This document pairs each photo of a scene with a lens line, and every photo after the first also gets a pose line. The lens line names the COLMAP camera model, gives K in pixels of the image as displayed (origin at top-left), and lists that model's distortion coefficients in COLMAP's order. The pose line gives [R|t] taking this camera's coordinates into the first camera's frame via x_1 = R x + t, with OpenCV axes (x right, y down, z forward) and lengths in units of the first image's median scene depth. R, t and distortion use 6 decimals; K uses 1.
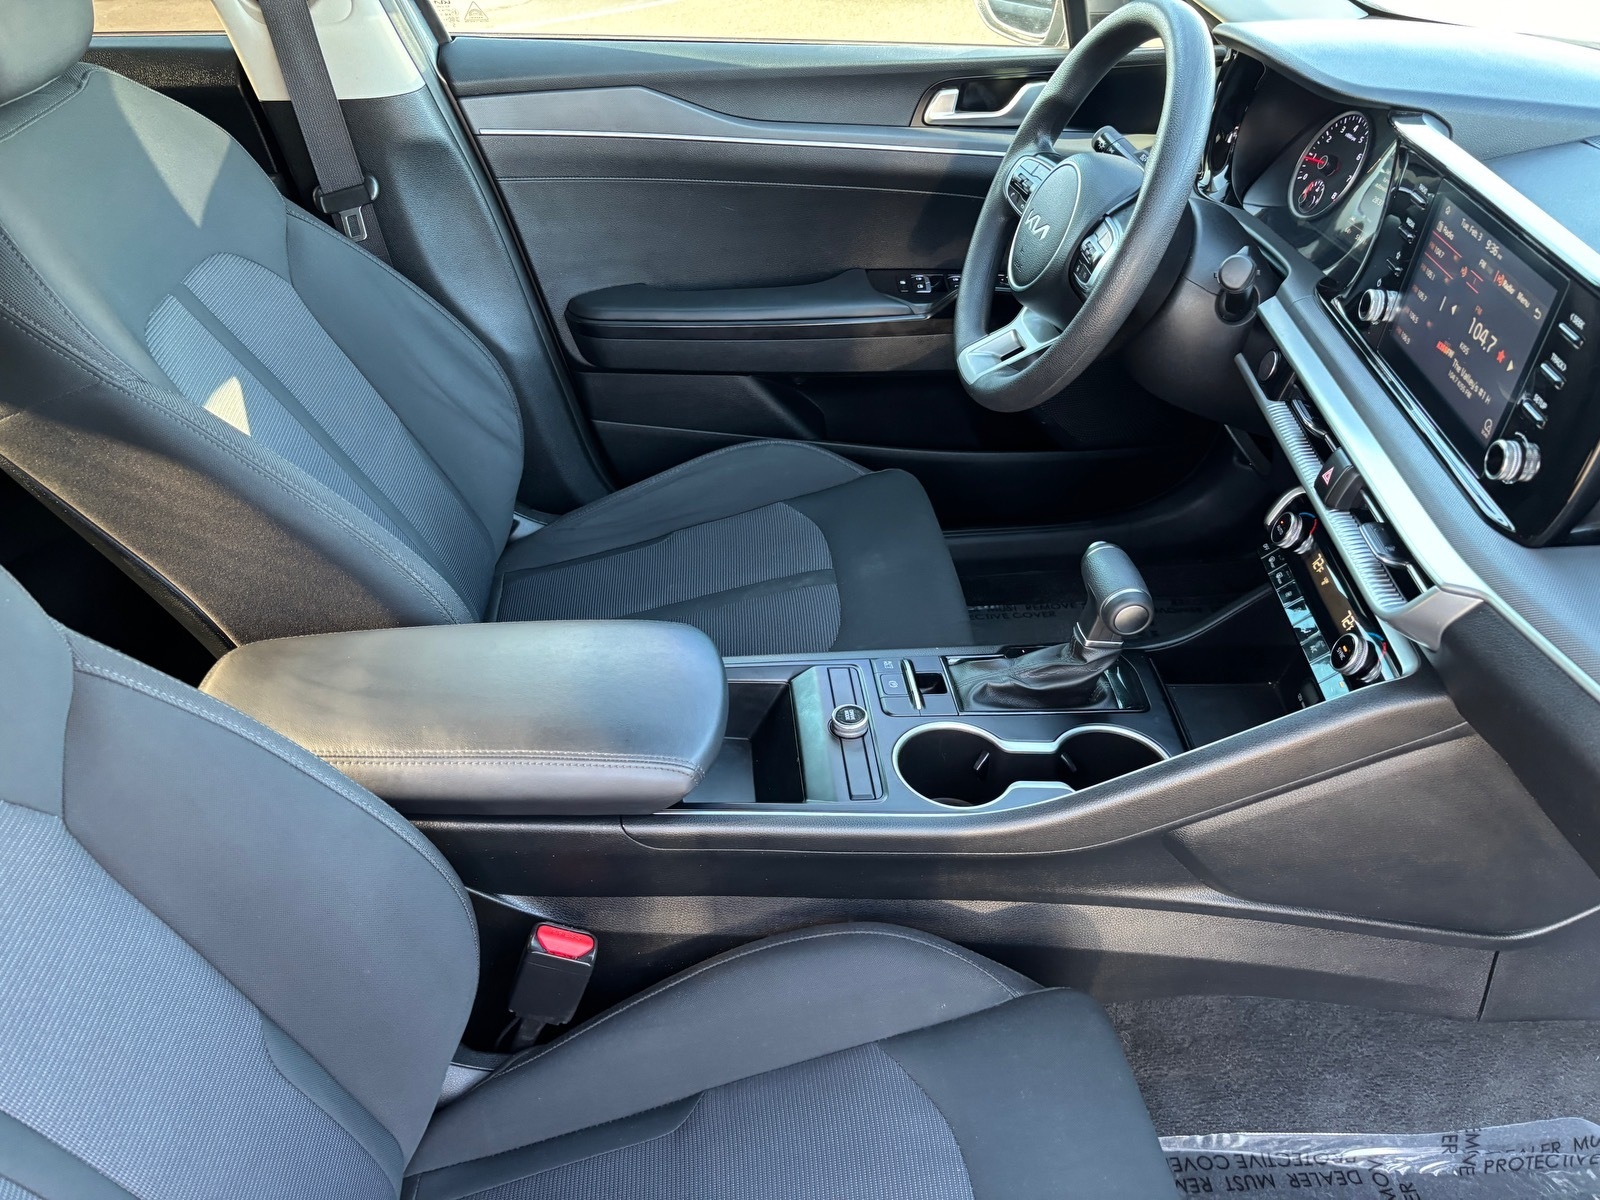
lens RADIAL K [[1236.2, 0, 784.4], [0, 1236.2, 593.4], [0, 0, 1]] dist [0.041713, -0.054347]
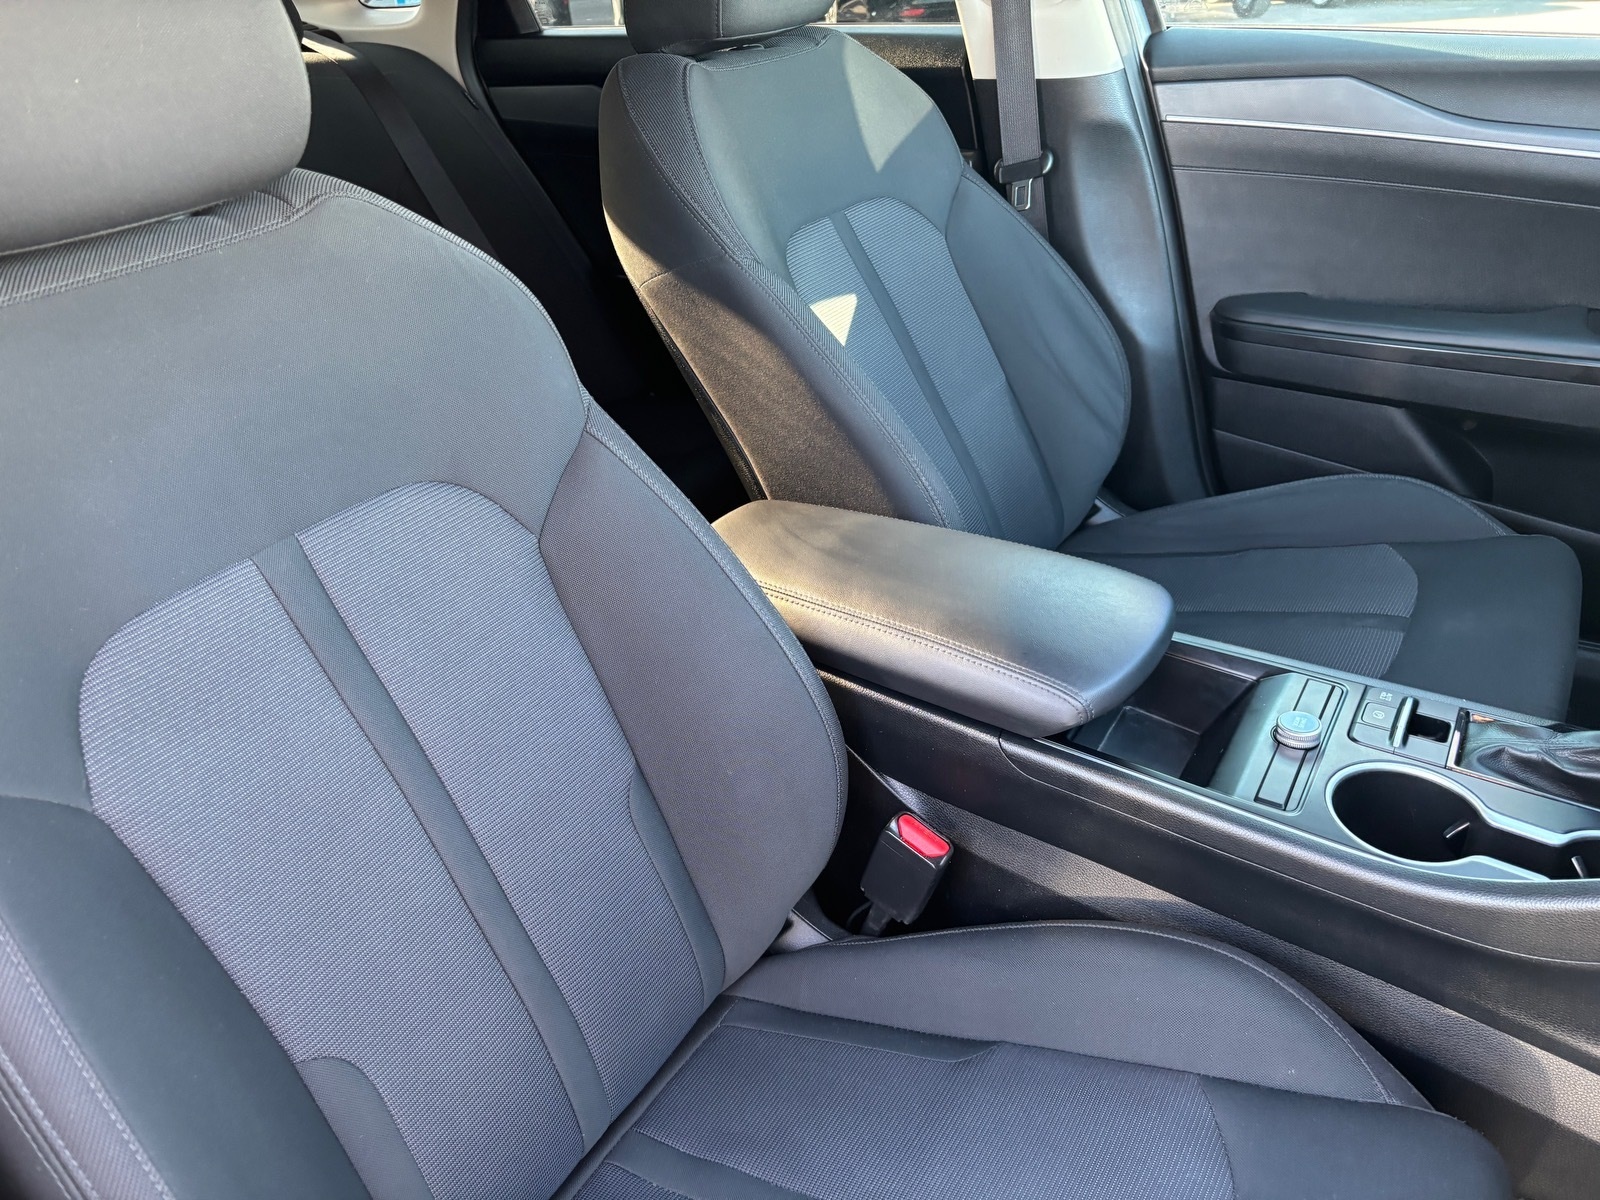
lens RADIAL K [[1236.2, 0, 793.1], [0, 1236.2, 603.0], [0, 0, 1]] dist [0.041713, -0.054347]
pose [[0.801386, 0.245817, -0.545302, 0.172856], [-0.286587, 0.957995, 0.010681, 0.087116], [0.525022, 0.147716, 0.838172, 0.062977]]
